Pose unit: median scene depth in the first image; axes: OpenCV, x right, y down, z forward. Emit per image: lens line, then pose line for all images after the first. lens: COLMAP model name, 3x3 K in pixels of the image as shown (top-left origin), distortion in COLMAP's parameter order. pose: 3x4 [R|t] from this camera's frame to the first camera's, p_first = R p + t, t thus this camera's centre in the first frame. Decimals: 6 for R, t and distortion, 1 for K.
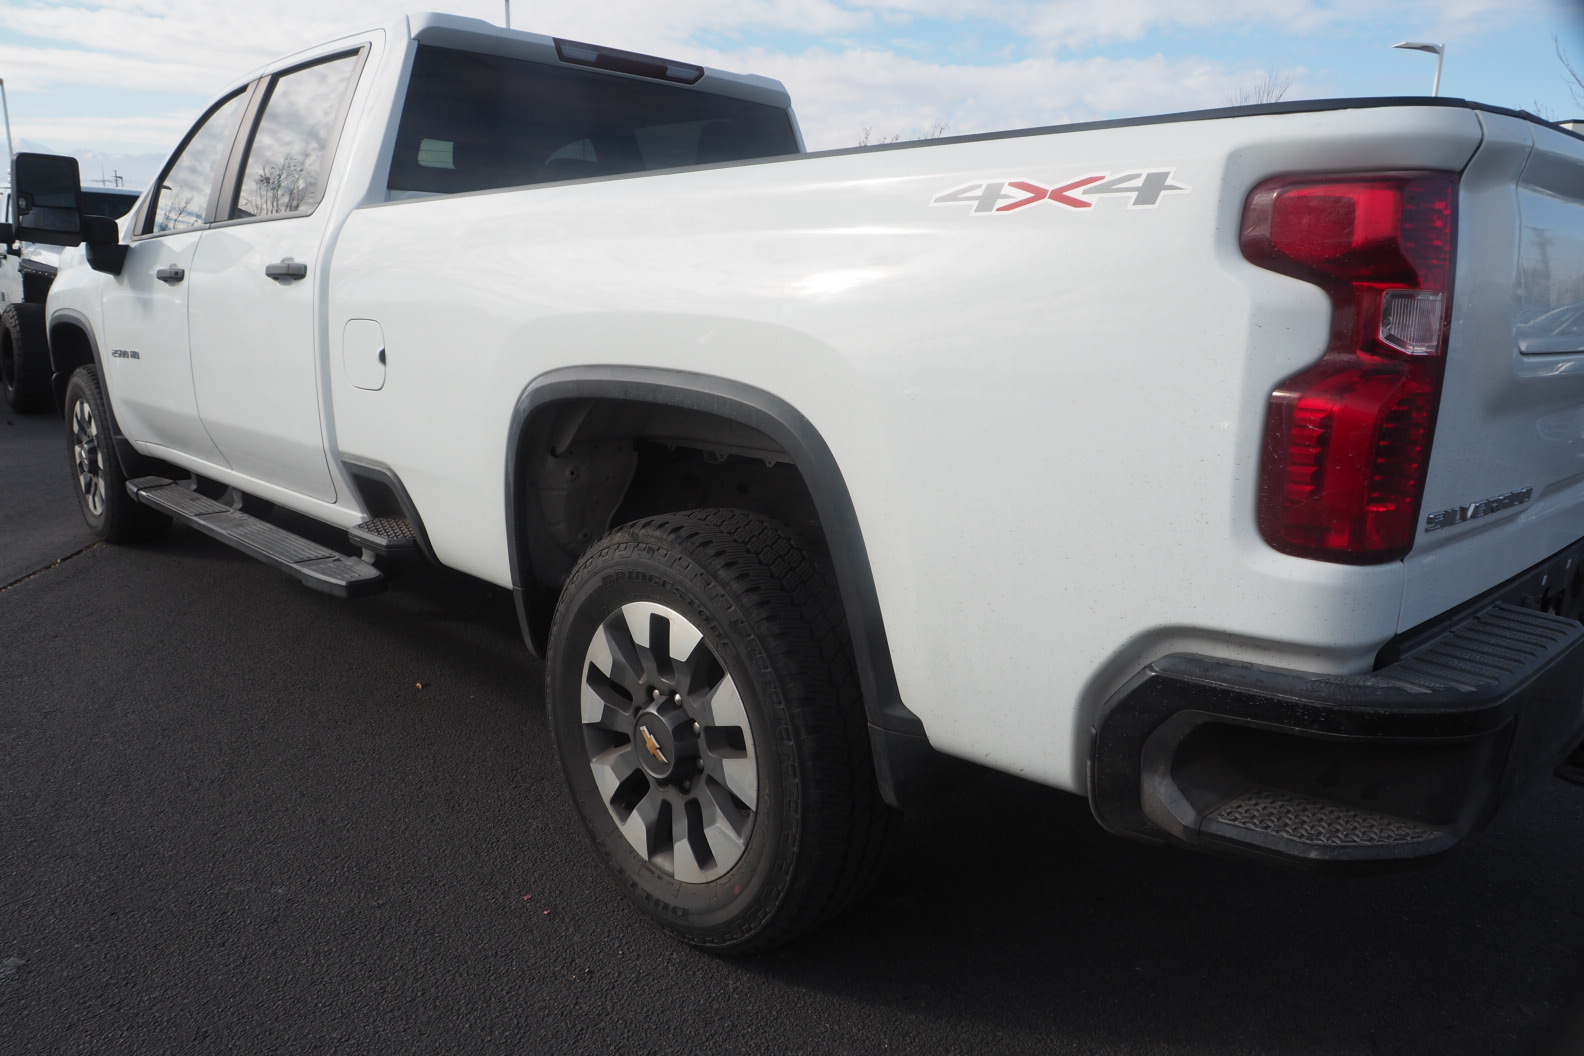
lens RADIAL K [[1081.2, 0, 792.0], [0, 1081.2, 528.0], [0, 0, 1]] dist [-0.030437, 0.004057]
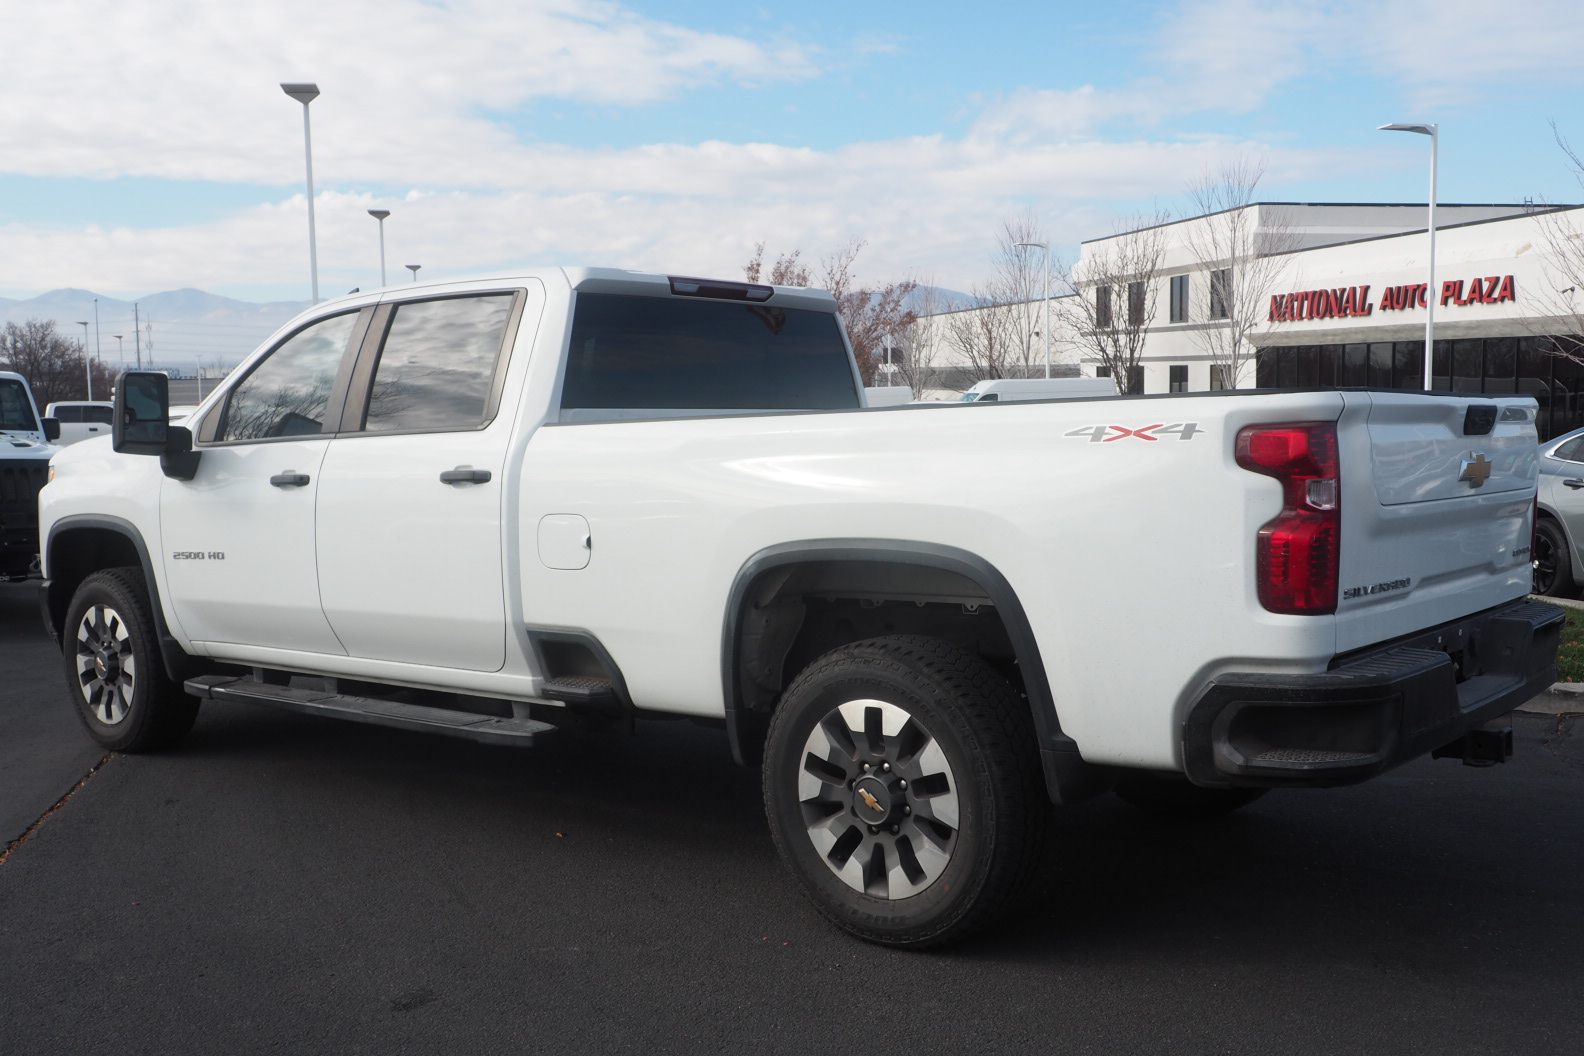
lens RADIAL K [[1532.0, 0, 787.5], [0, 1532.0, 558.5], [0, 0, 1]] dist [-0.022698, 0.009001]
pose [[0.993098, -0.052277, 0.104996, -0.444176], [0.065941, 0.989160, -0.131205, 0.146195], [-0.096999, 0.137223, 0.985779, -1.048904]]
